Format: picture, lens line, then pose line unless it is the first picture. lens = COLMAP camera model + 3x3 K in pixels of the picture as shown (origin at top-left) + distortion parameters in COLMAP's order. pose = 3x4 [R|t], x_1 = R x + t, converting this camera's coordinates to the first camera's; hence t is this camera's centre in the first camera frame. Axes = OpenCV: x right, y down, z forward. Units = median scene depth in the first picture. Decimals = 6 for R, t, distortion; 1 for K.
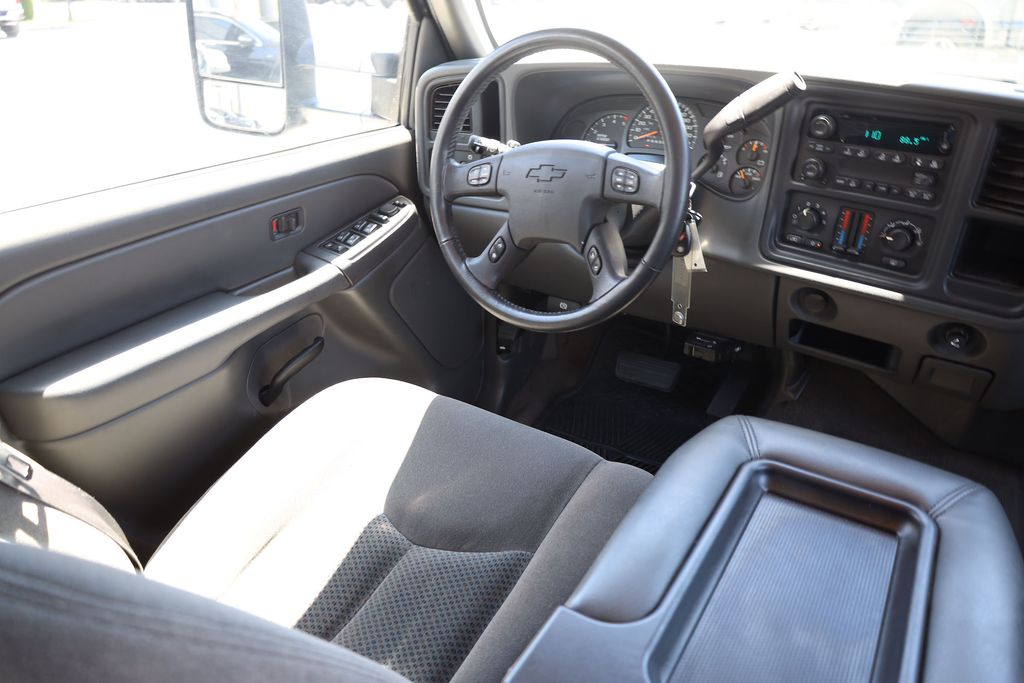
lens RADIAL K [[704.4, 0, 512.0], [0, 704.4, 341.5], [0, 0, 1]] dist [-0.009083, -0.001664]
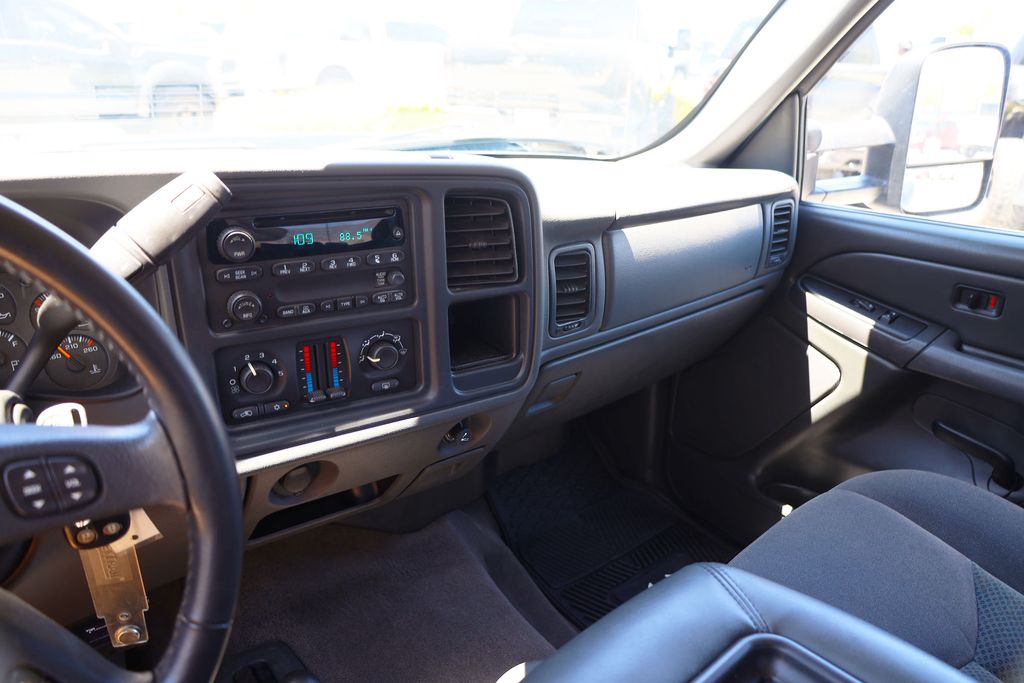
lens RADIAL K [[681.5, 0, 512.0], [0, 681.5, 341.5], [0, 0, 1]] dist [-0.003118, -0.047090]
pose [[0.280835, -0.341172, 0.897069, -0.071437], [0.416957, 0.885242, 0.206142, -0.245740], [-0.864453, 0.316147, 0.390860, 0.558432]]
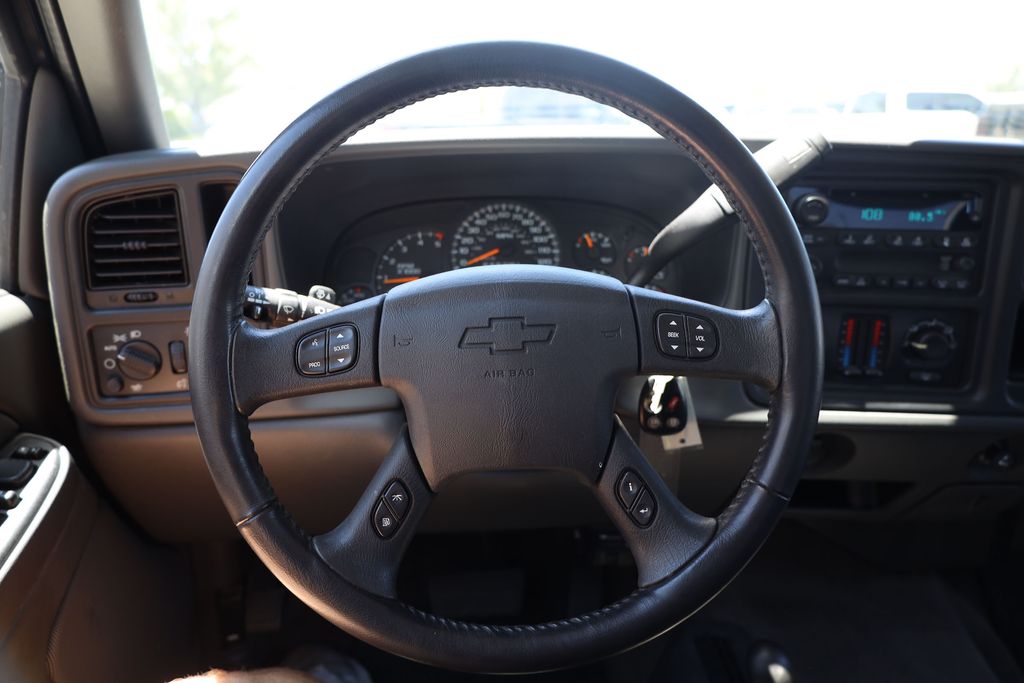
lens RADIAL K [[704.4, 0, 512.0], [0, 704.4, 341.5], [0, 0, 1]] dist [-0.009083, -0.001664]
pose [[0.800952, -0.161381, 0.576568, -0.220592], [0.268121, 0.957711, -0.104404, -0.183188], [-0.535337, 0.238213, 0.810351, 0.610382]]
